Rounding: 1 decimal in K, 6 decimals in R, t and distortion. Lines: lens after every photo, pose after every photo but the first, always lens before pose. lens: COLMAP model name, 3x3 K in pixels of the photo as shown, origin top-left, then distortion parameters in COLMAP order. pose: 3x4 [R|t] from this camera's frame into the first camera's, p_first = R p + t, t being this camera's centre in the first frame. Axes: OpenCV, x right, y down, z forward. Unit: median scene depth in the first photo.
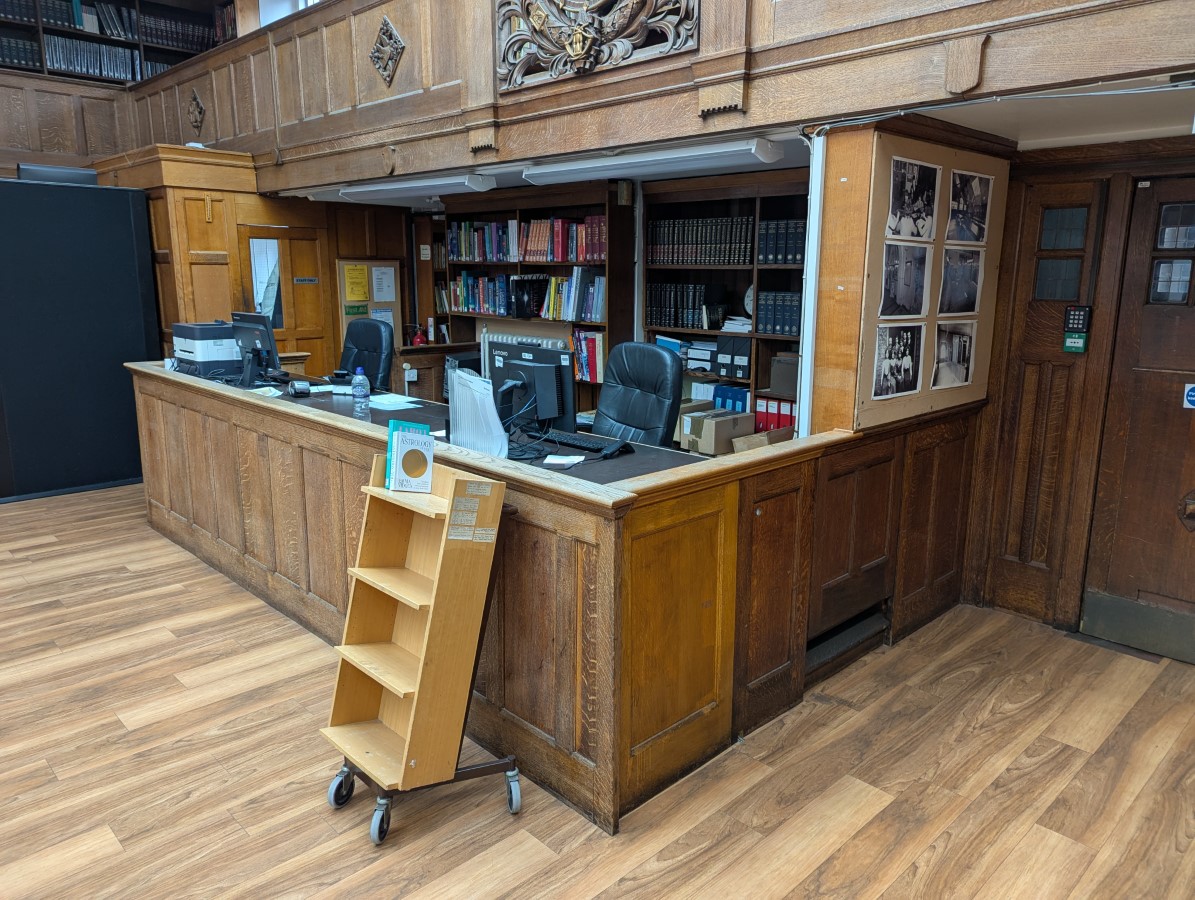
lens RADIAL K [[847.3, 0, 597.6], [0, 847.3, 445.4], [0, 0, 1]] dist [0.048471, -0.031449]
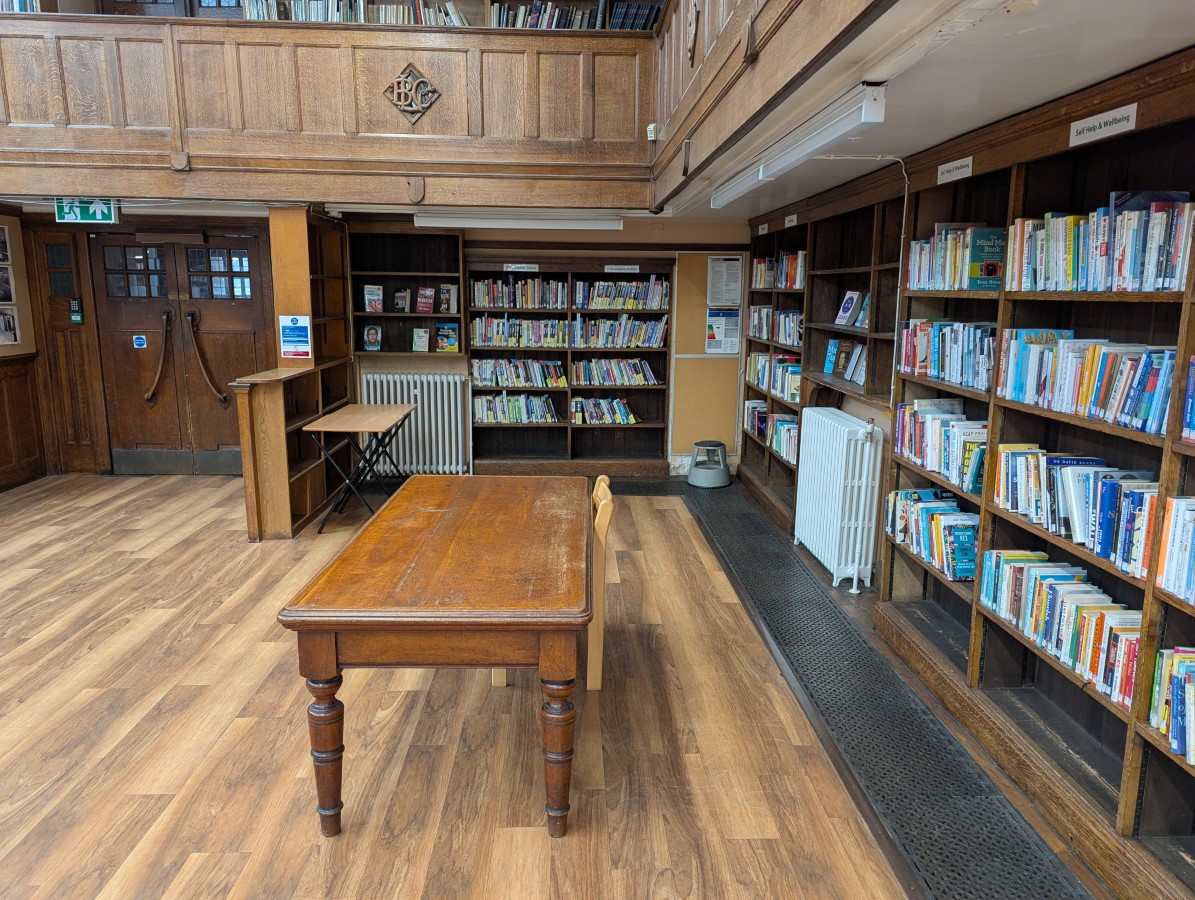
lens RADIAL K [[847.3, 0, 592.5], [0, 847.3, 454.6], [0, 0, 1]] dist [0.048471, -0.031449]
pose [[0.676268, -0.140449, 0.723143, -0.077948], [0.145689, 0.987767, 0.055599, 0.229187], [-0.722105, 0.067754, 0.688457, -1.058269]]
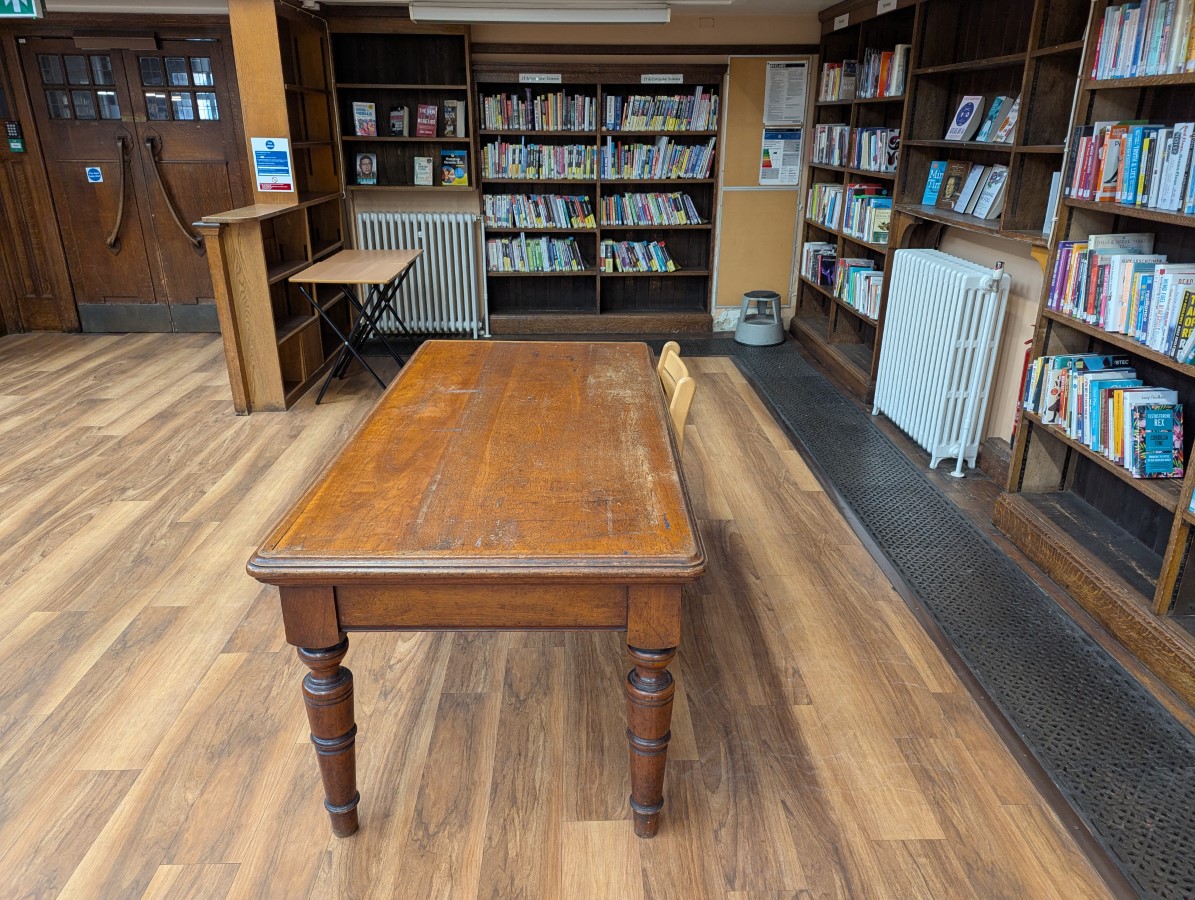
lens RADIAL K [[847.3, 0, 590.8], [0, 847.3, 456.7], [0, 0, 1]] dist [0.048471, -0.031449]
pose [[0.680977, -0.270403, 0.680553, 0.039432], [0.152440, 0.961315, 0.229422, 0.223404], [-0.716263, -0.052488, 0.695854, -0.875239]]
